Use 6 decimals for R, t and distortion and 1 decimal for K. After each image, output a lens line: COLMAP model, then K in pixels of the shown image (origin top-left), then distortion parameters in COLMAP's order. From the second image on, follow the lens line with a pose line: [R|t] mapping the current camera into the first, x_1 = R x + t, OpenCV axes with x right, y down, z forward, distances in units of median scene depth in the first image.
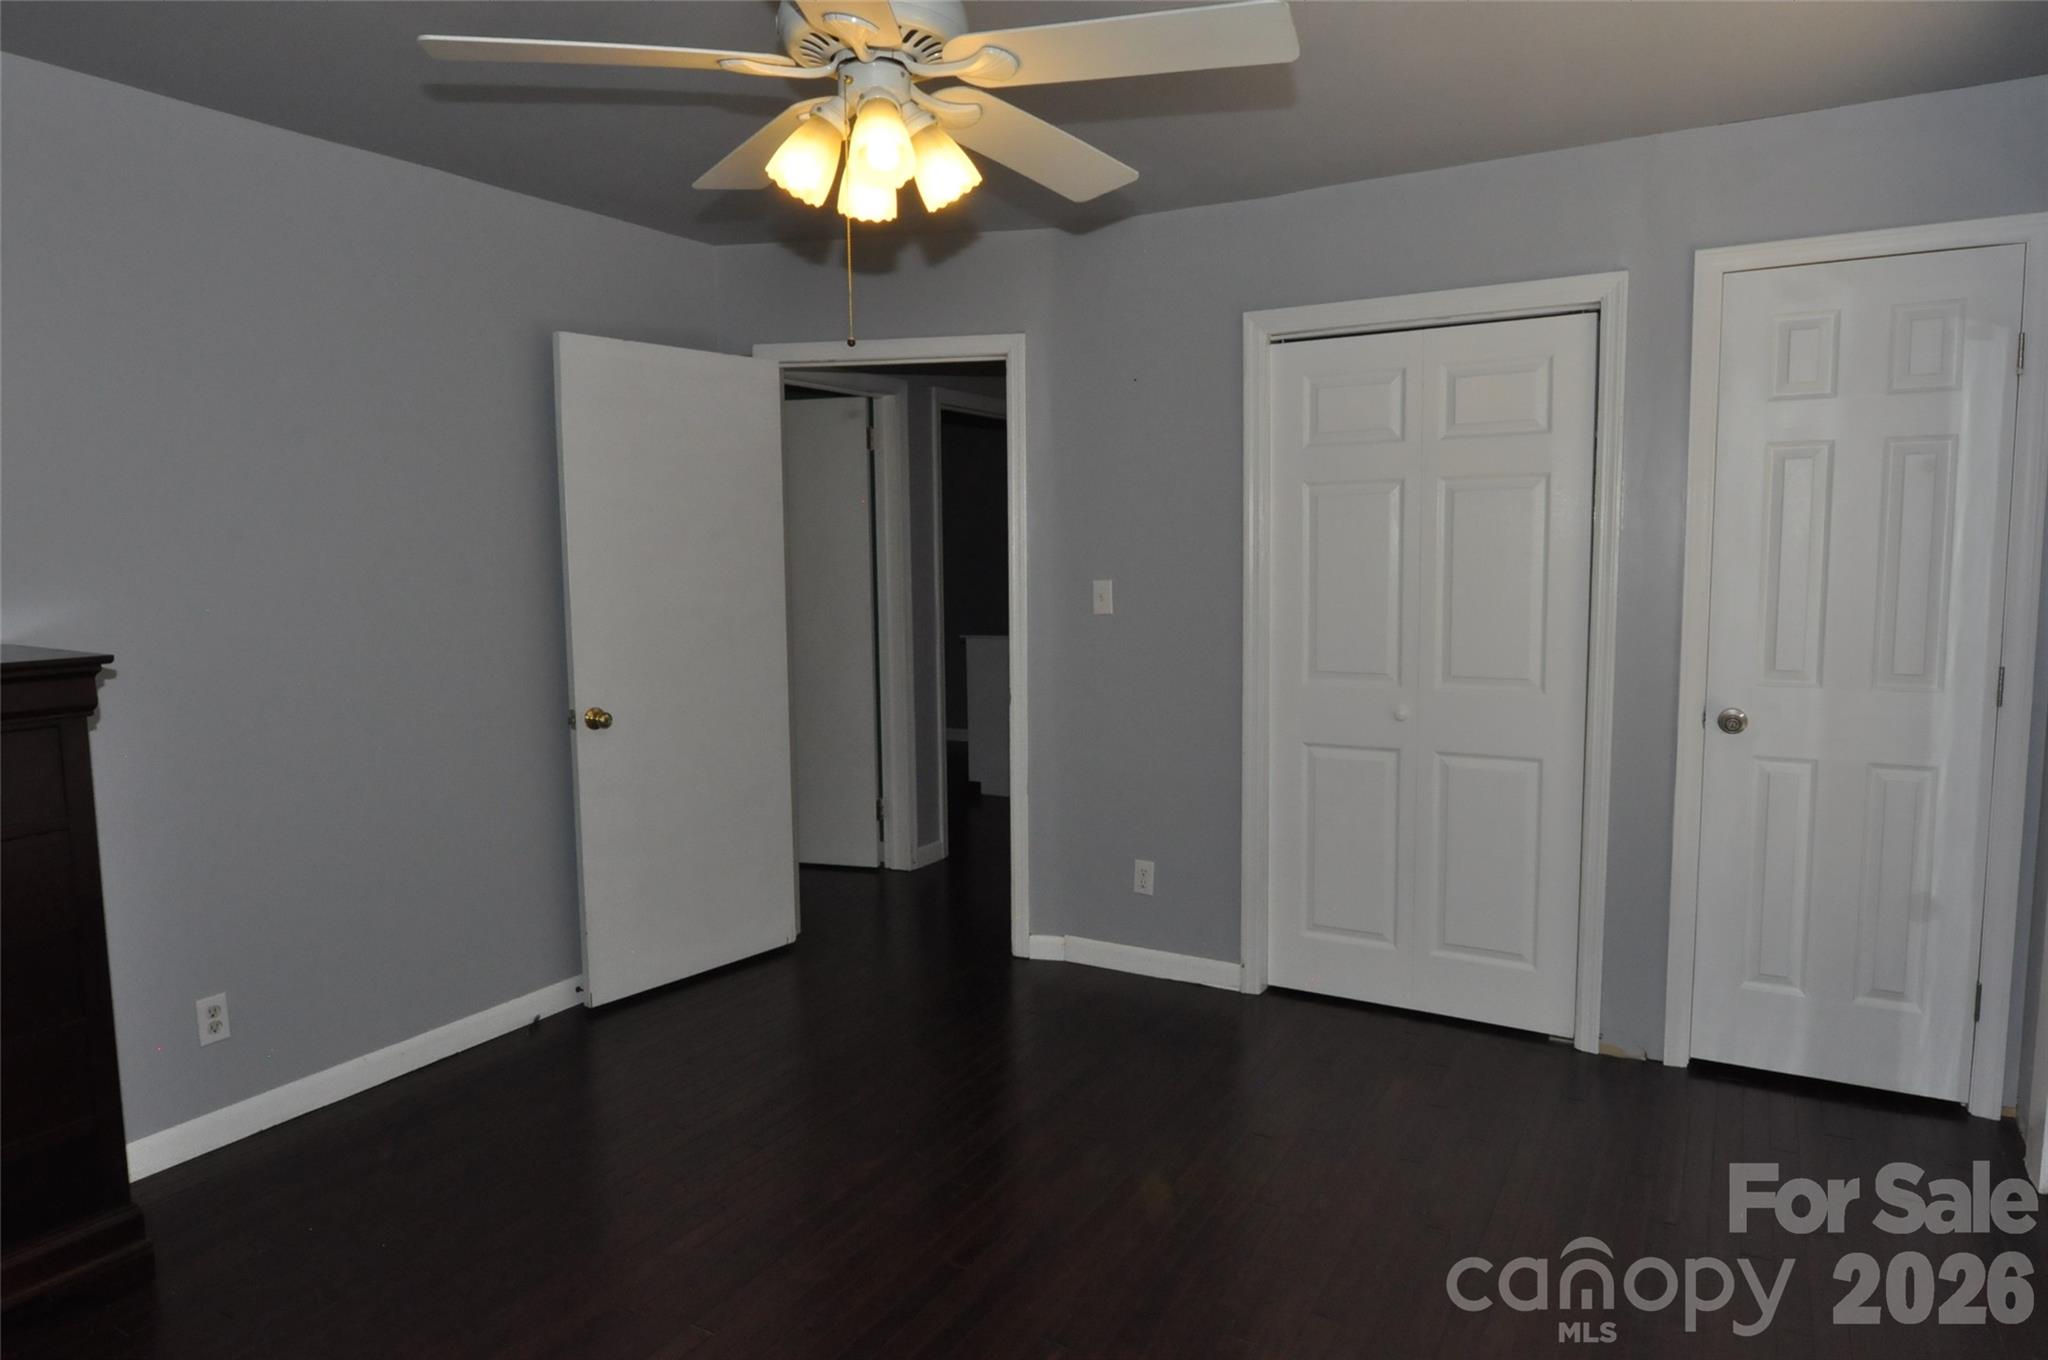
lens RADIAL K [[1242.8, 0, 1029.4], [0, 1242.8, 685.9], [0, 0, 1]] dist [-0.008148, -0.009202]
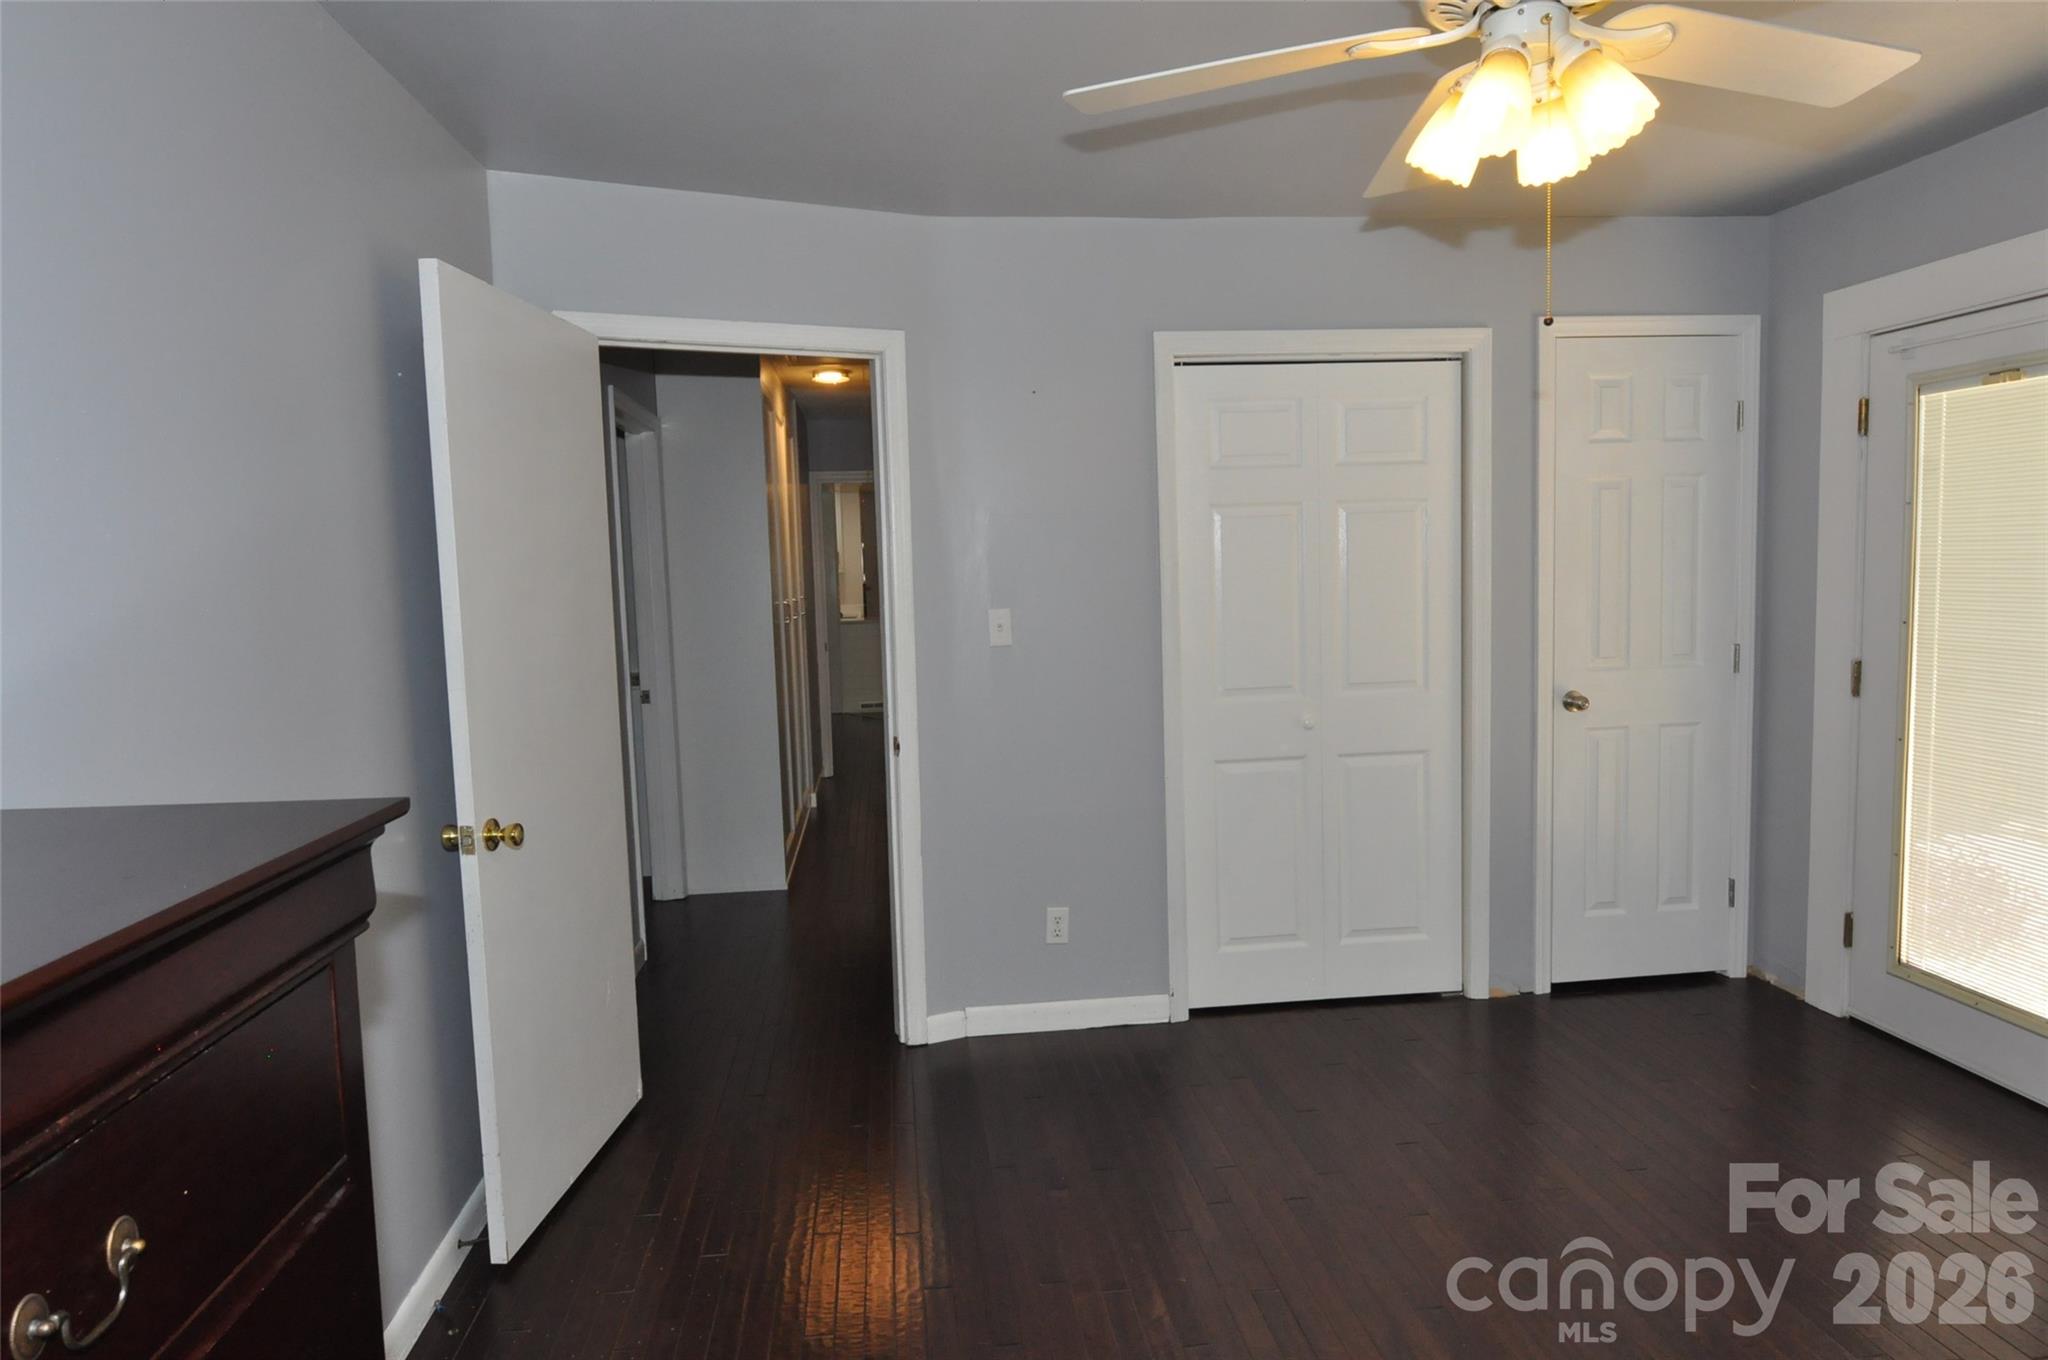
lens RADIAL K [[1242.8, 0, 1026.0], [0, 1242.8, 683.9], [0, 0, 1]] dist [-0.008148, -0.009202]
pose [[0.804943, -0.069406, 0.589278, -0.530311], [0.086830, 0.996222, -0.001271, -0.030738], [-0.586964, 0.052190, 0.807929, 0.288508]]
